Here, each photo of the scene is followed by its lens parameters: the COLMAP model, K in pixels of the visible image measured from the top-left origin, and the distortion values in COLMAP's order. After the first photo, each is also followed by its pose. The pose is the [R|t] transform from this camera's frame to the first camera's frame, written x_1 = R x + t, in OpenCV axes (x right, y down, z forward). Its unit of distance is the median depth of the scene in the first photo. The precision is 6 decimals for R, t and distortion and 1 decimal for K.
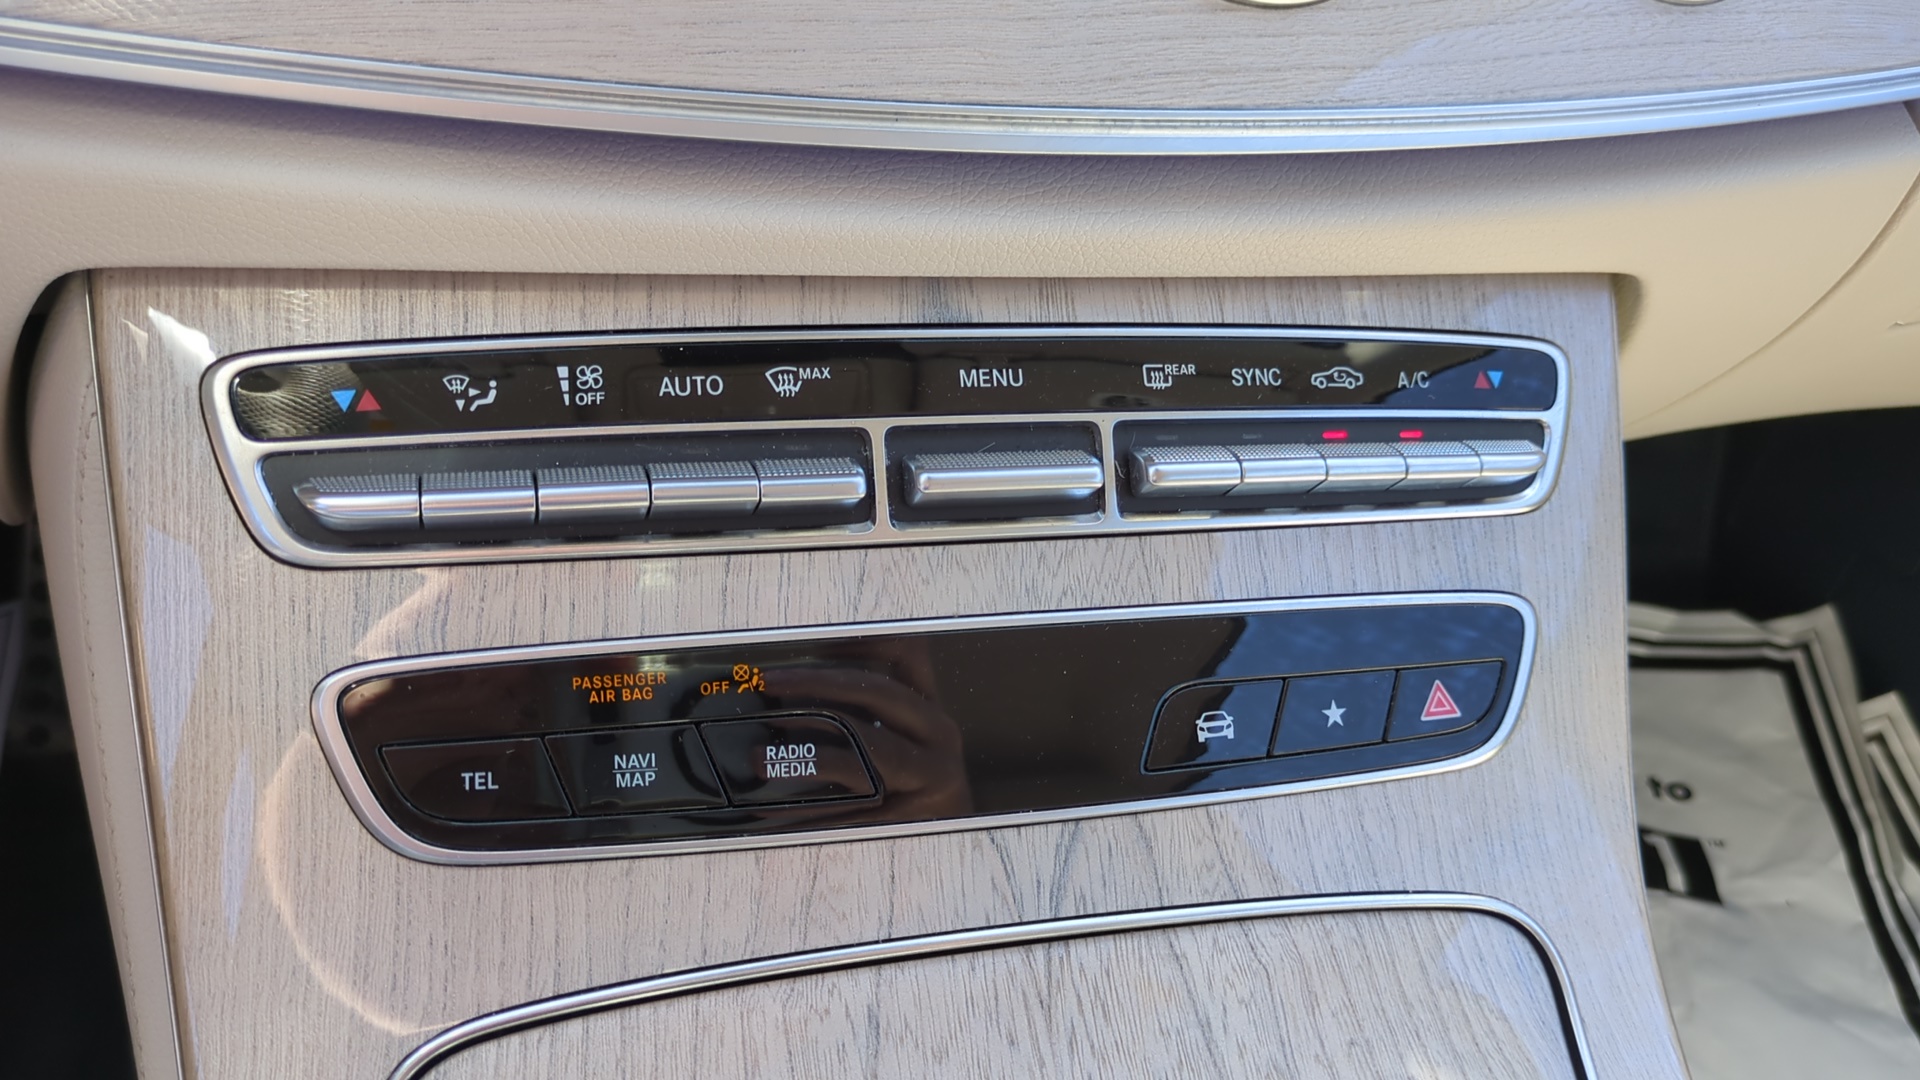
lens RADIAL K [[1642.8, 0, 965.6], [0, 1642.8, 514.9], [0, 0, 1]] dist [0.052283, -0.114838]
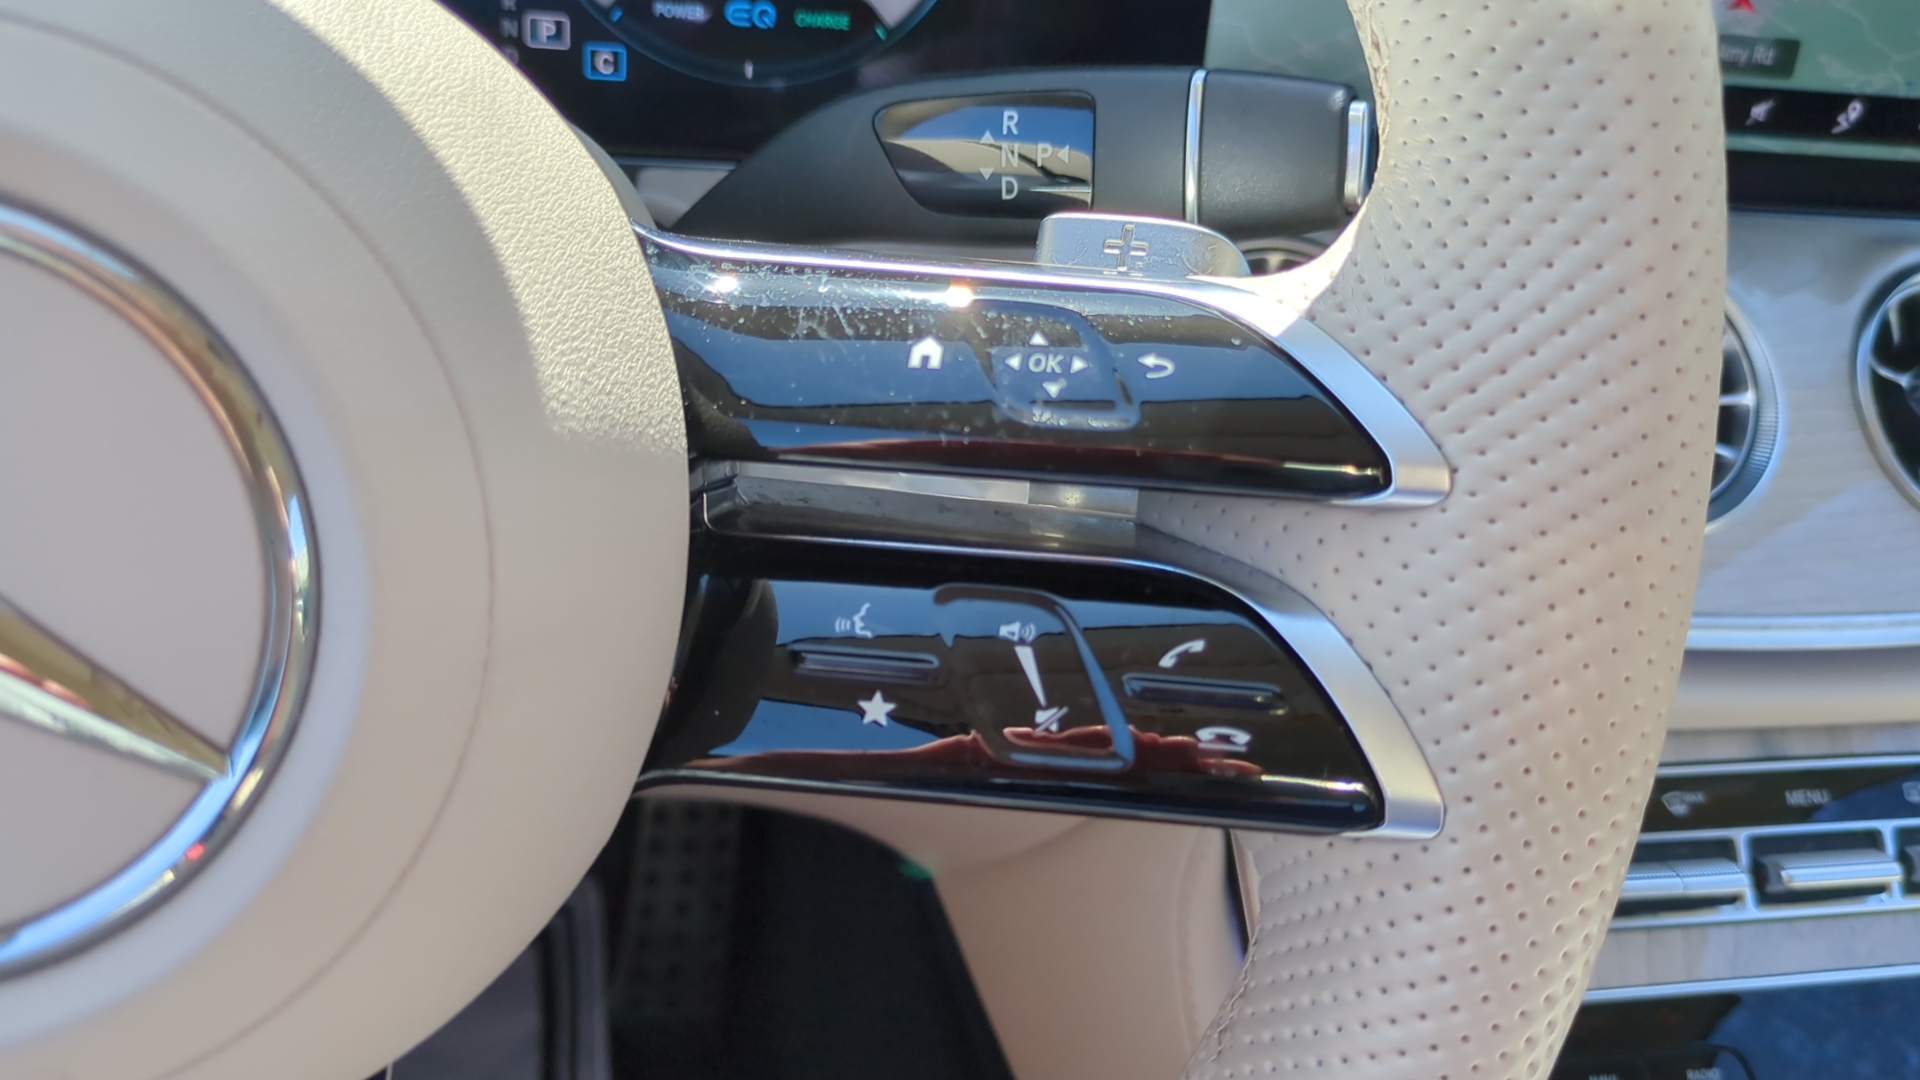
lens RADIAL K [[1642.8, 0, 965.6], [0, 1642.8, 514.9], [0, 0, 1]] dist [0.052283, -0.114838]
pose [[0.997350, -0.006681, -0.072449, -0.585460], [-0.003534, 0.990151, -0.139959, -0.119719], [0.072671, 0.139844, 0.987503, -0.464297]]
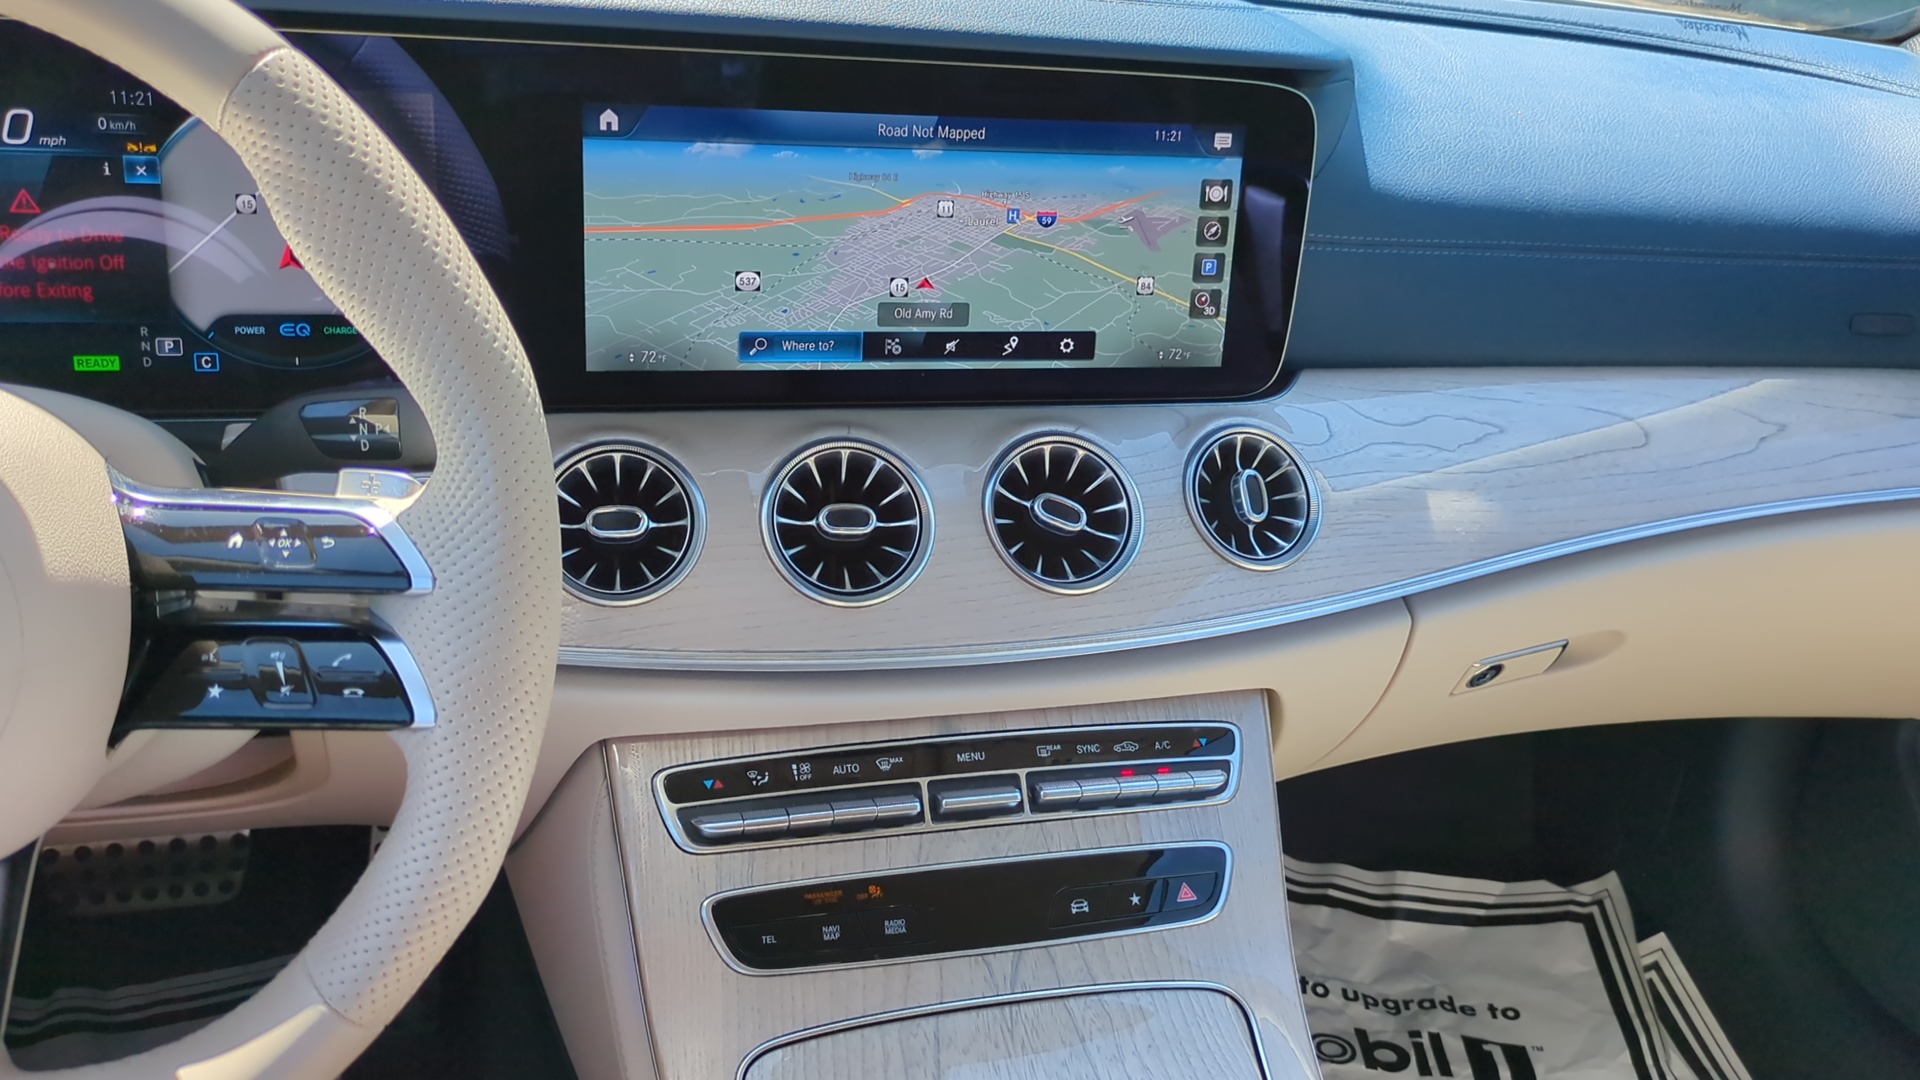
lens RADIAL K [[1648.3, 0, 954.6], [0, 1648.3, 518.0], [0, 0, 1]] dist [0.066406, -0.123203]
pose [[0.997887, -0.063726, -0.012710, 0.043315], [0.059746, 0.976684, -0.206203, 0.066279], [0.025554, 0.205008, 0.978427, -1.344935]]
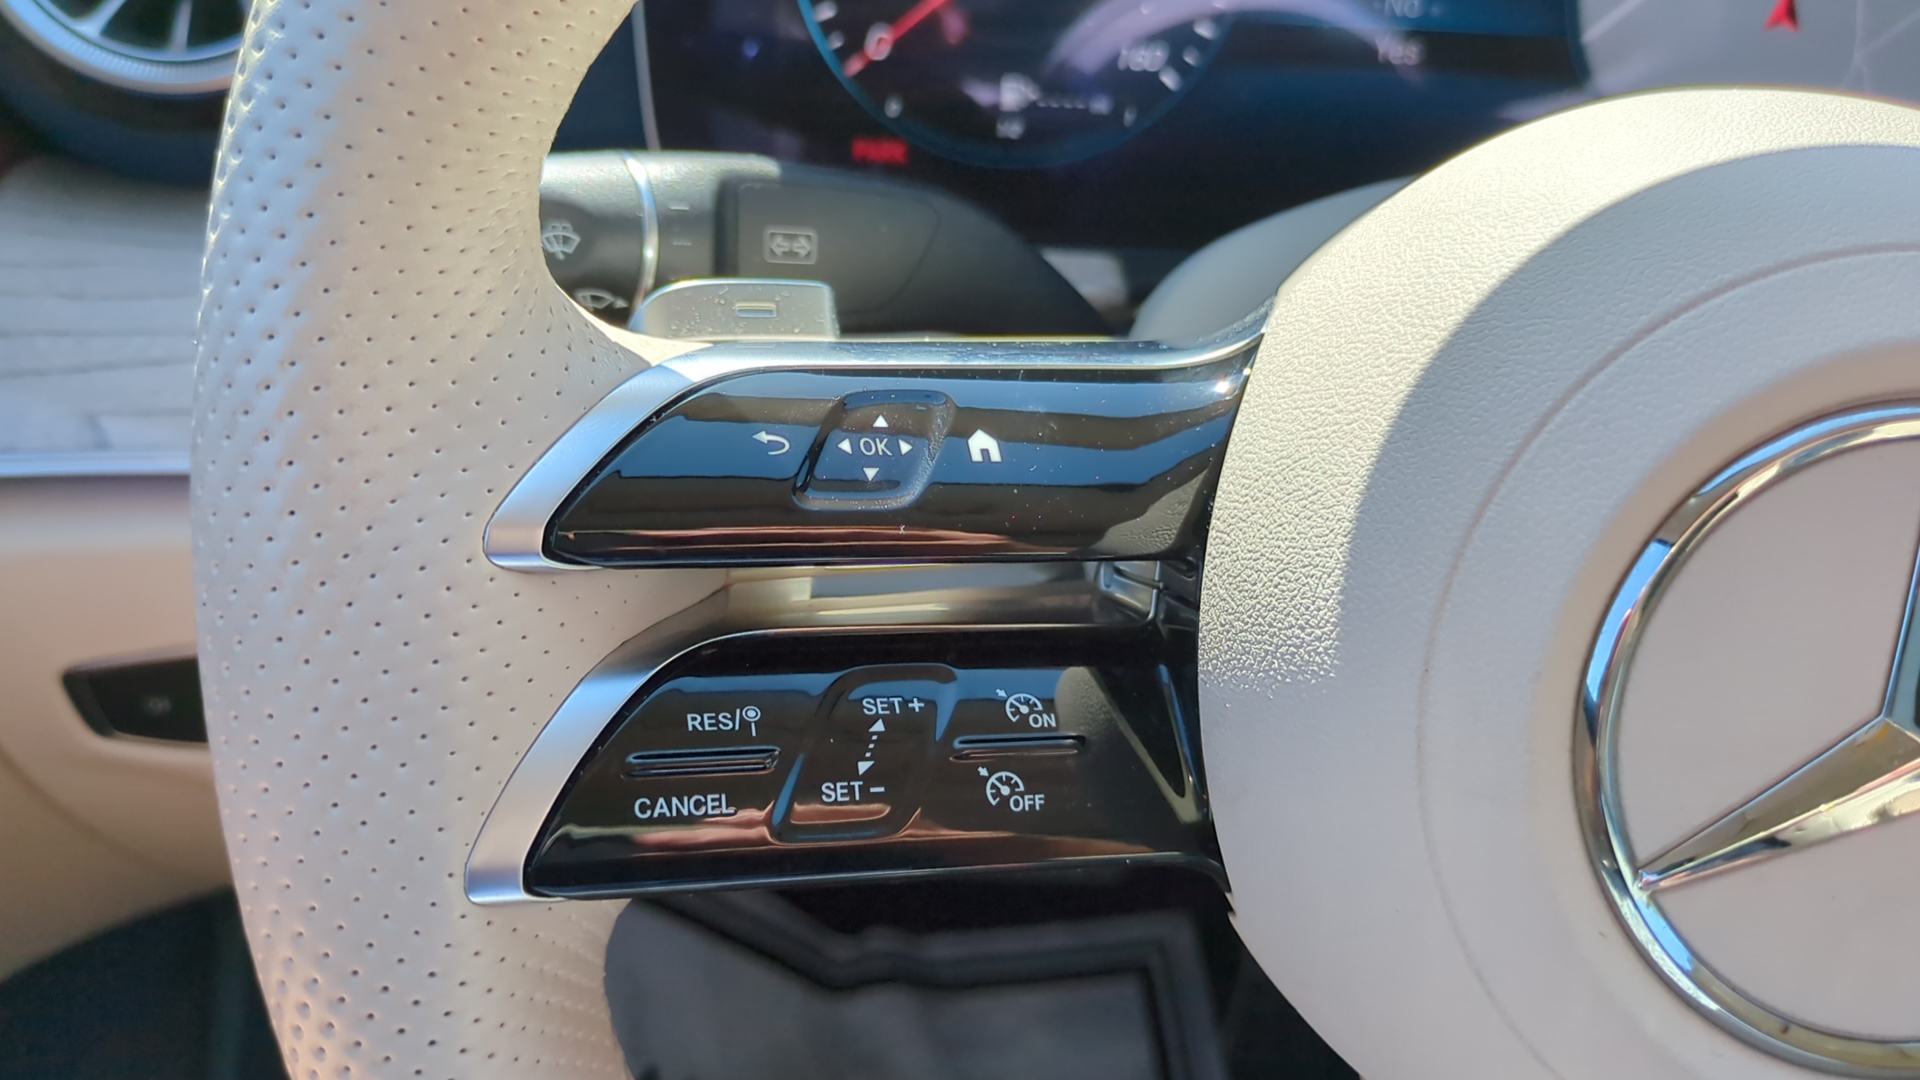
lens RADIAL K [[1642.8, 0, 965.6], [0, 1642.8, 514.9], [0, 0, 1]] dist [0.052283, -0.114838]
pose [[0.963632, 0.022958, -0.266244, -1.100620], [-0.063605, 0.987375, -0.145068, -0.142985], [0.259553, 0.156727, 0.952927, -0.653247]]
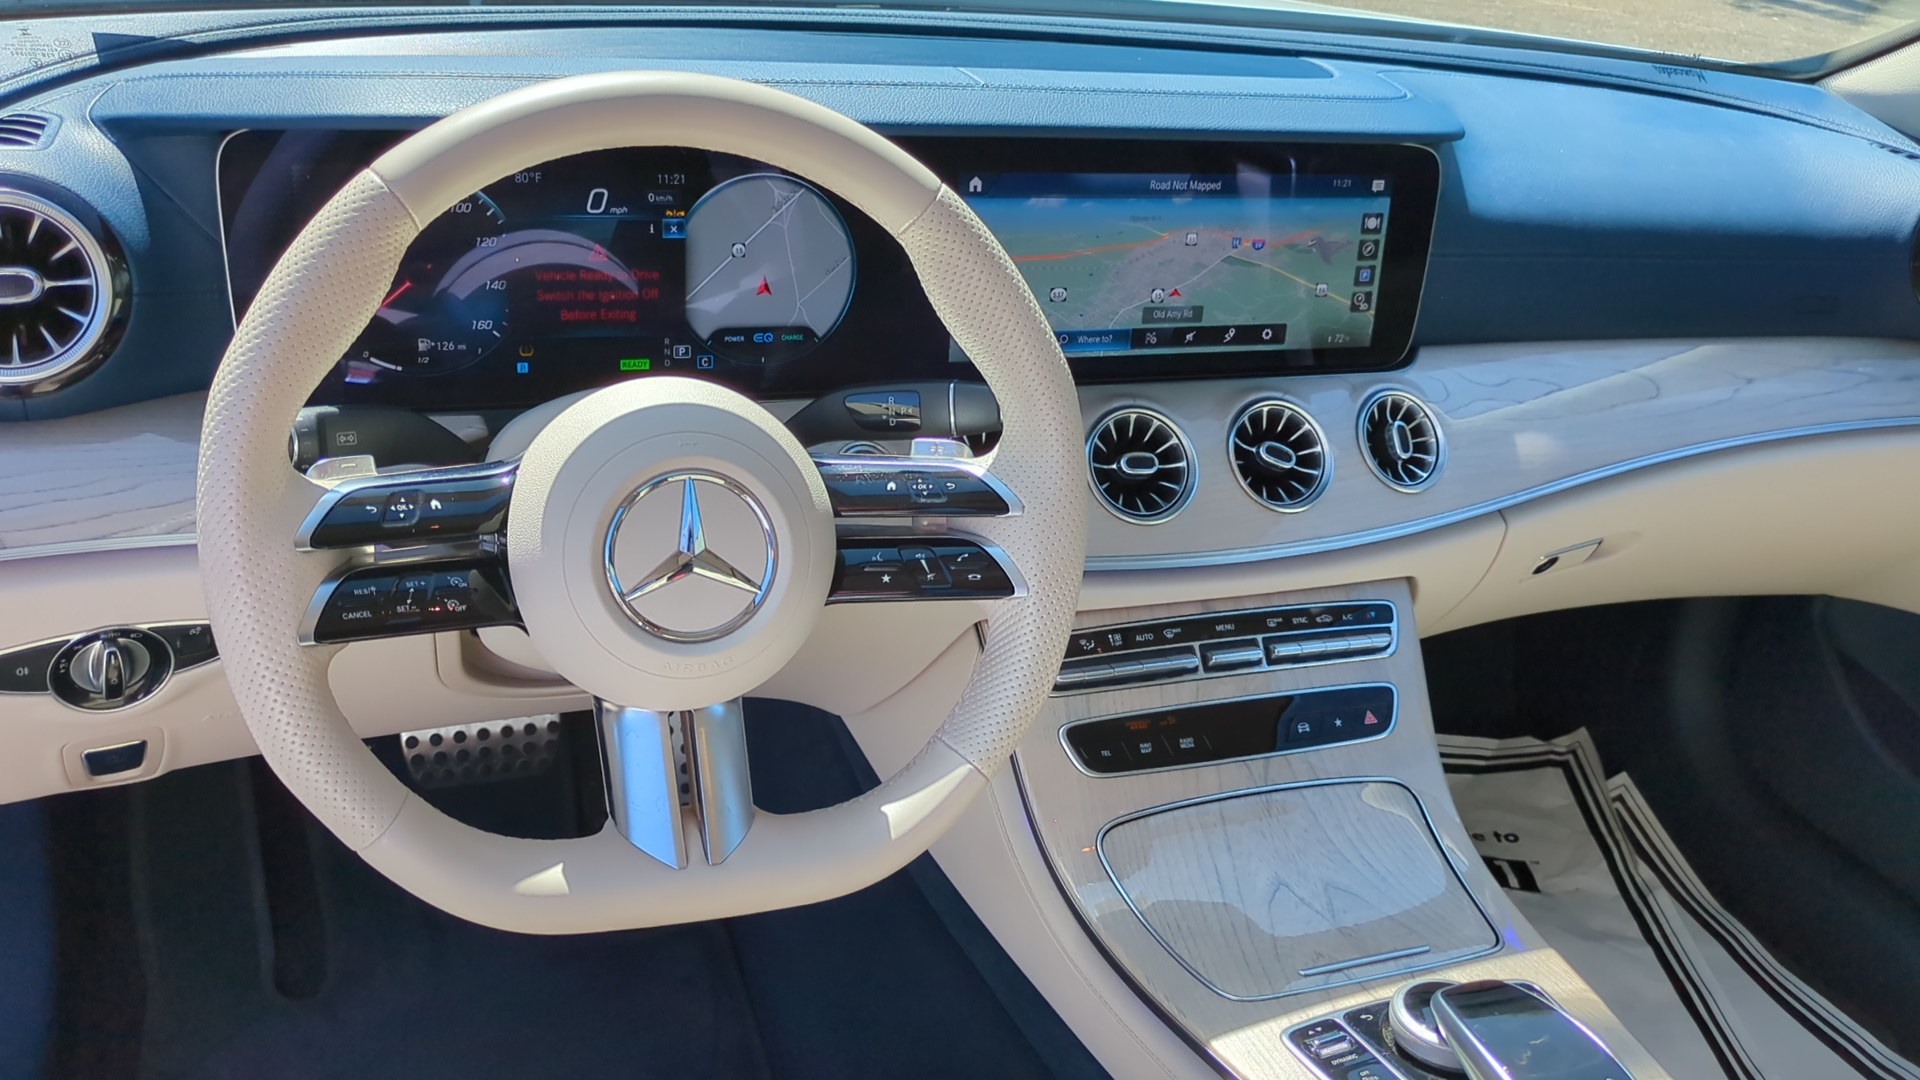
lens RADIAL K [[1648.3, 0, 954.6], [0, 1648.3, 518.0], [0, 0, 1]] dist [0.066406, -0.123203]
pose [[0.994026, -0.087606, 0.065098, -0.717152], [0.097163, 0.981969, -0.162162, 0.185936], [-0.049718, 0.167518, 0.984615, -2.276897]]
